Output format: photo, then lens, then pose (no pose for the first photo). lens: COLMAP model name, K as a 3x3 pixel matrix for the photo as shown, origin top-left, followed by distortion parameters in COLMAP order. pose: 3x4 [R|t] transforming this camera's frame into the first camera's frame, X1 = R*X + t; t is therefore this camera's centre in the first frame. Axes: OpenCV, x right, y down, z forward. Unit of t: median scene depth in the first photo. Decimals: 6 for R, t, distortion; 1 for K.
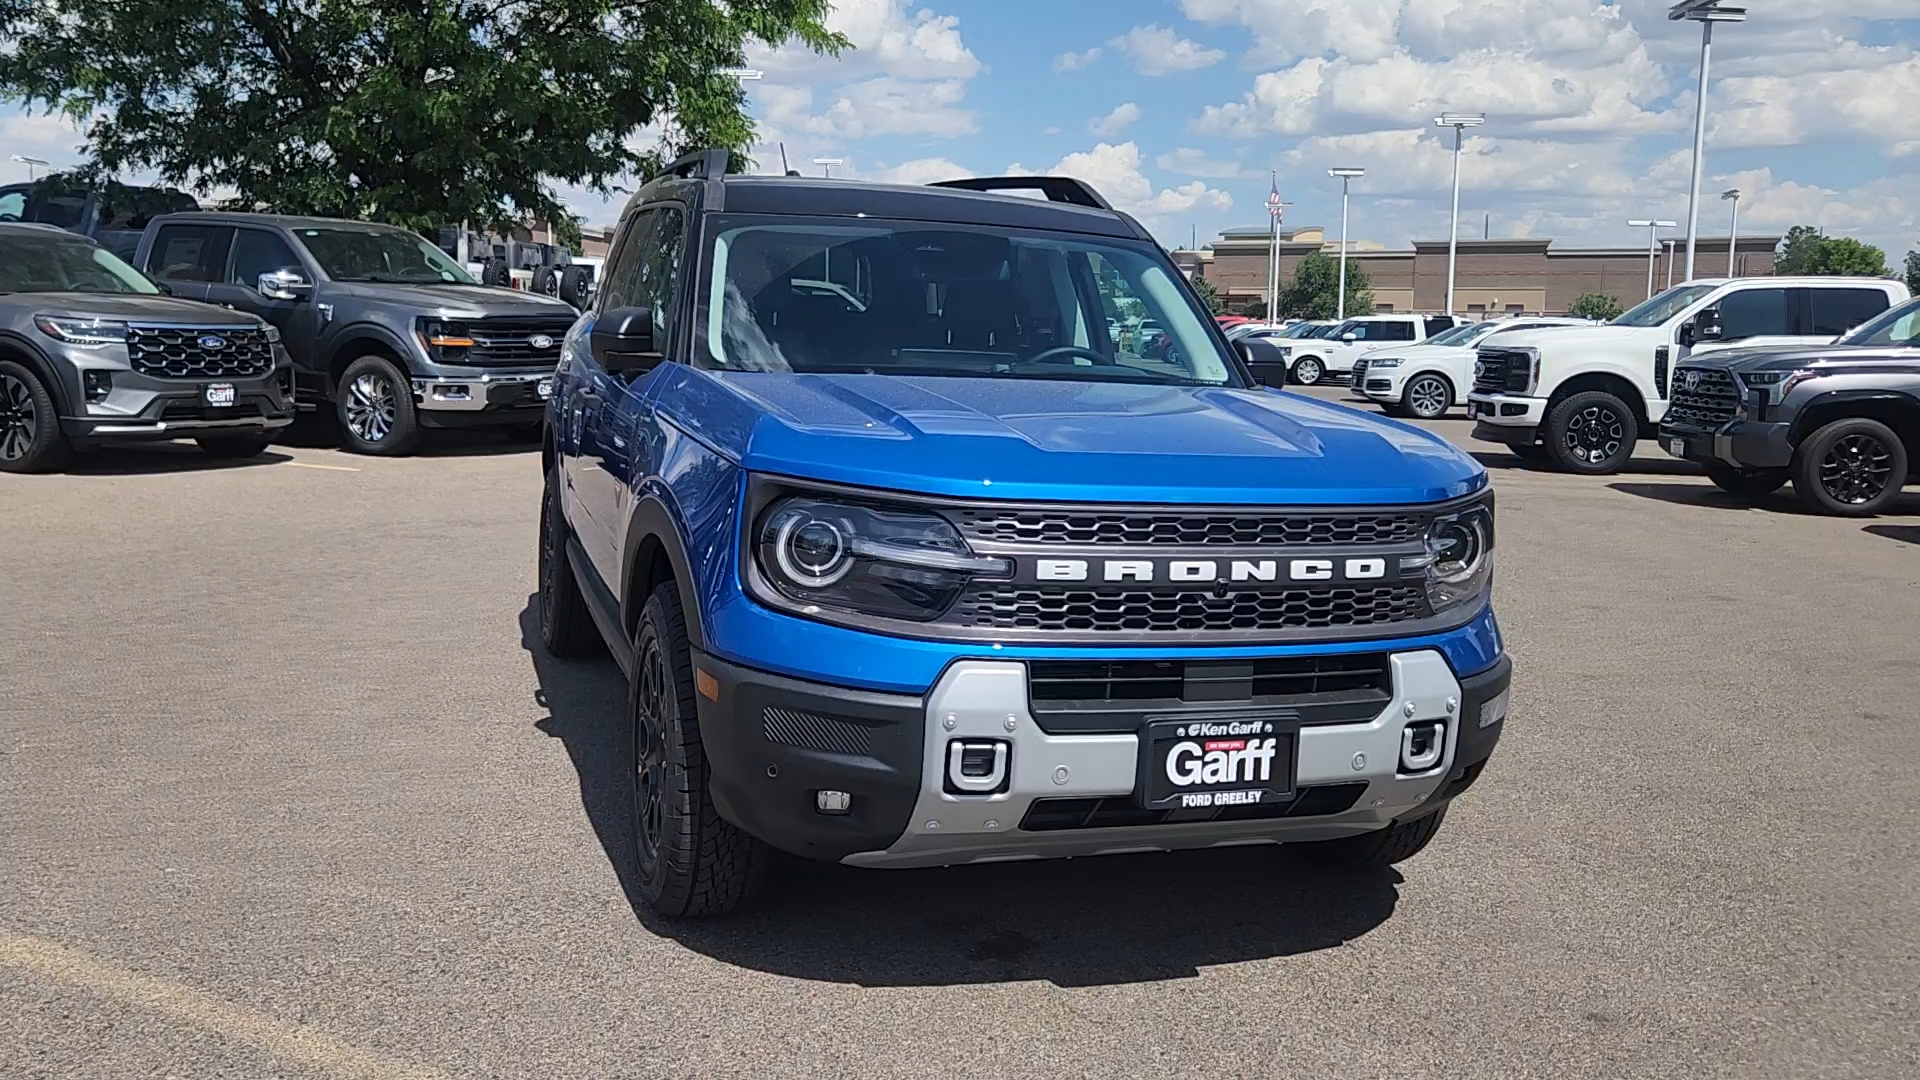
lens RADIAL K [[1615.1, 0, 952.1], [0, 1615.1, 531.1], [0, 0, 1]] dist [0.023132, -0.011852]
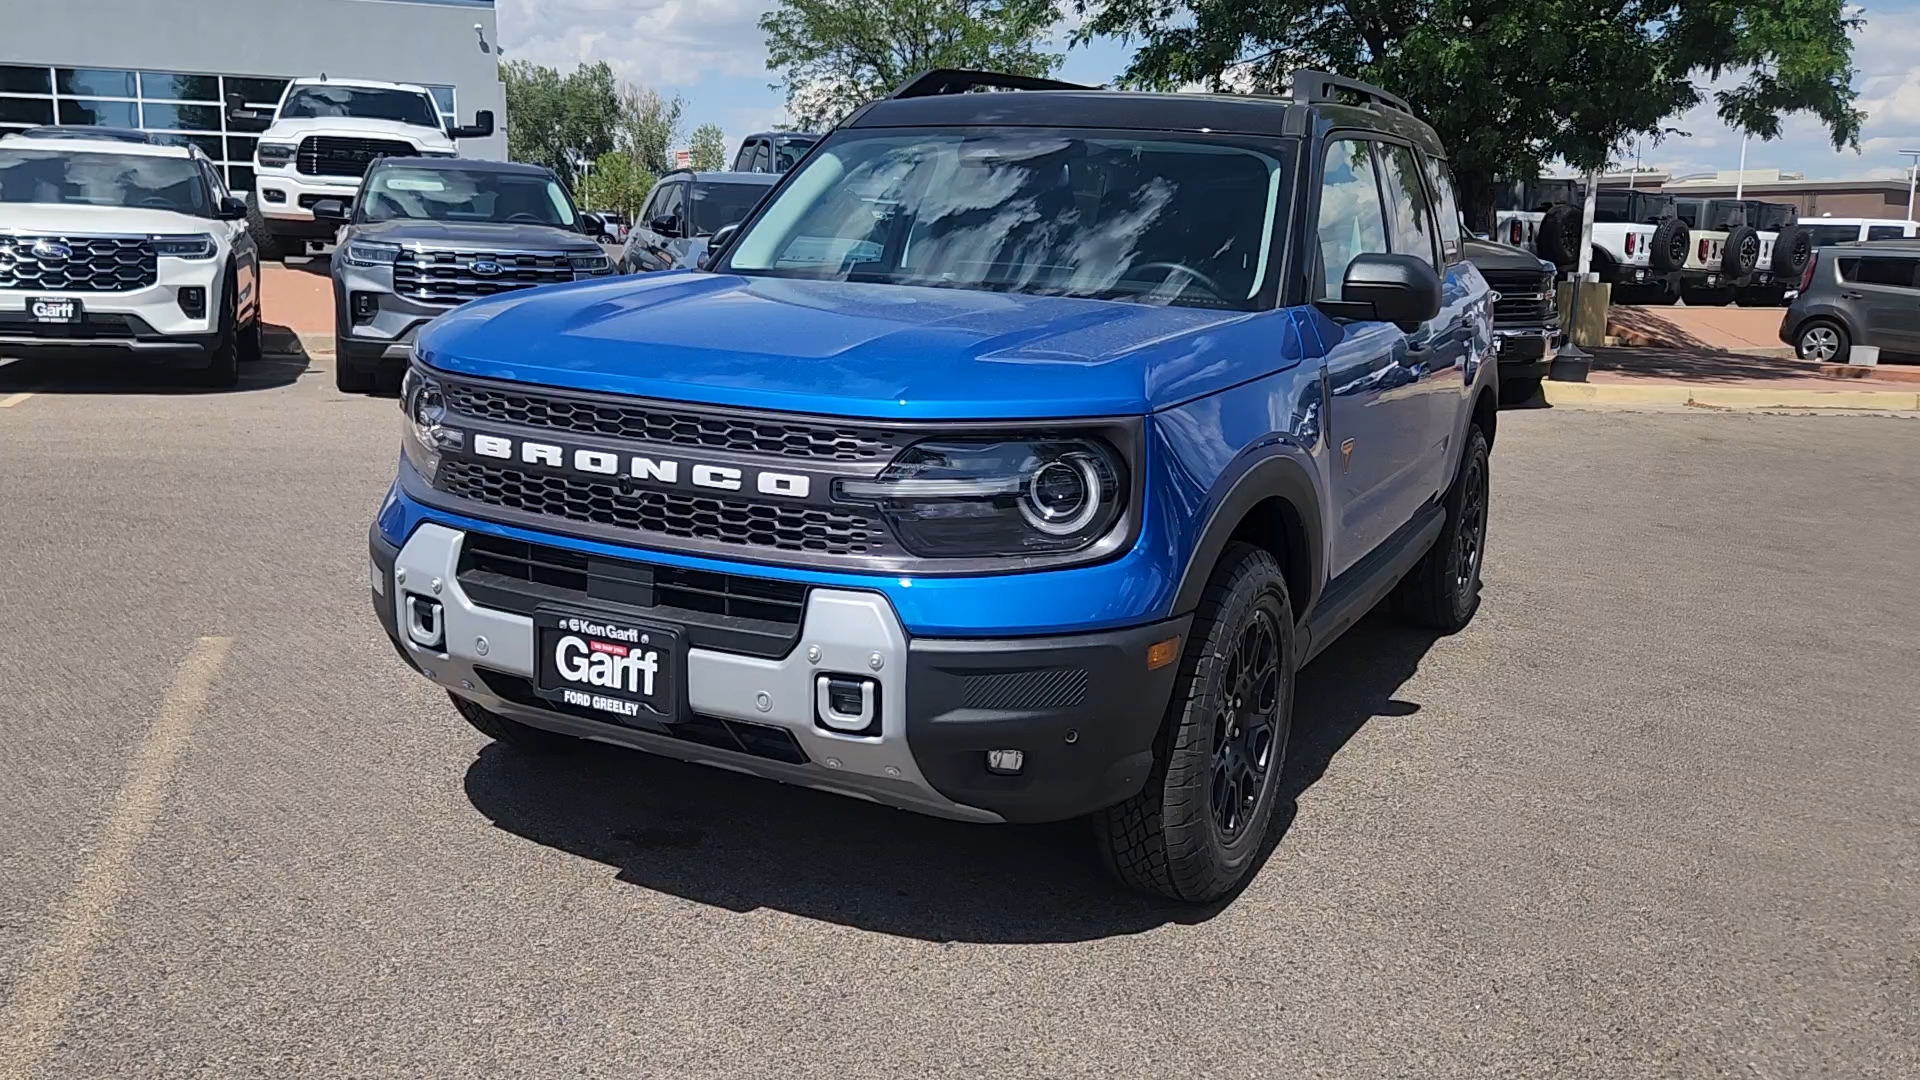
lens RADIAL K [[1615.1, 0, 956.9], [0, 1615.1, 538.9], [0, 0, 1]] dist [0.023132, -0.011852]
pose [[0.706665, 0.118833, -0.697497, 0.922811], [-0.103931, 0.992536, 0.063802, -0.012993], [0.699873, 0.027405, 0.713741, 0.439339]]
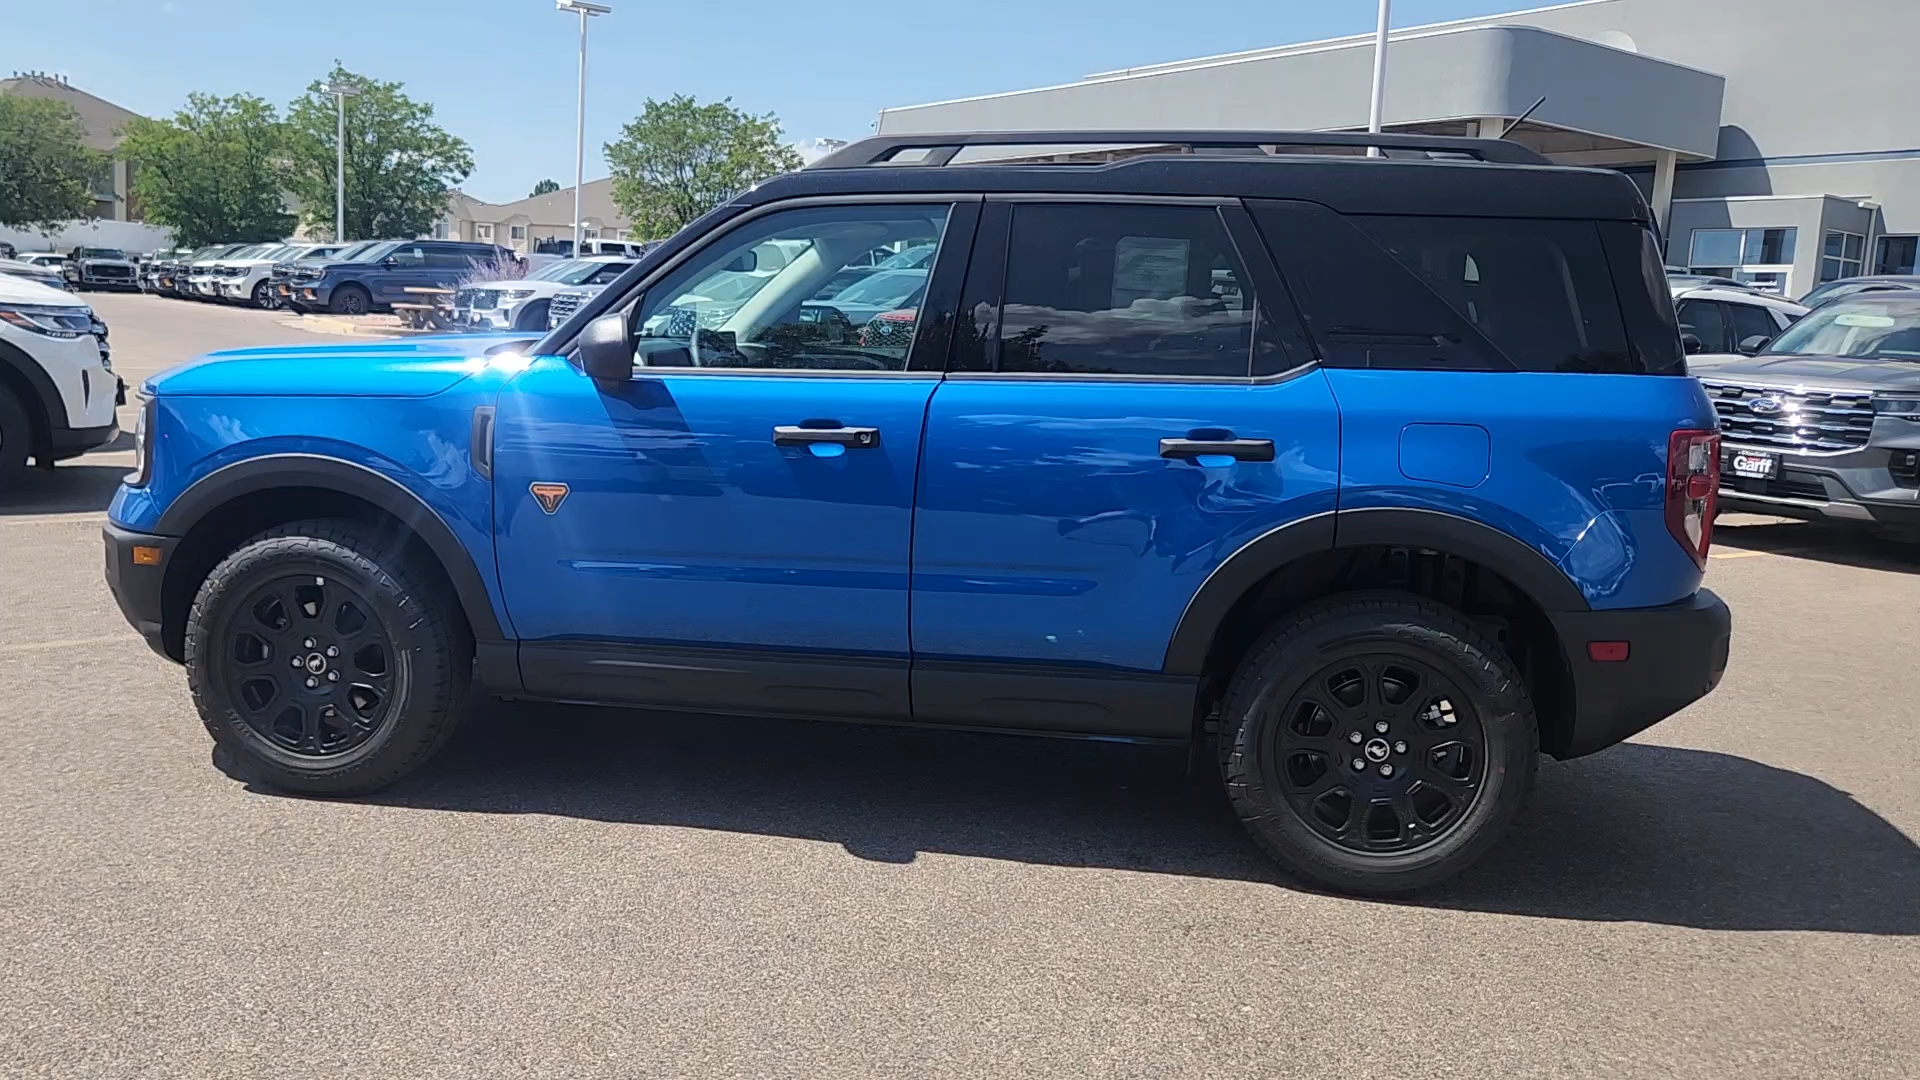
lens RADIAL K [[1615.1, 0, 947.1], [0, 1615.1, 527.7], [0, 0, 1]] dist [0.023132, -0.011852]
pose [[-0.456979, 0.065012, -0.887099, 1.278074], [-0.184283, 0.968766, 0.165928, -0.273773], [0.870178, 0.239303, -0.430725, 2.311364]]
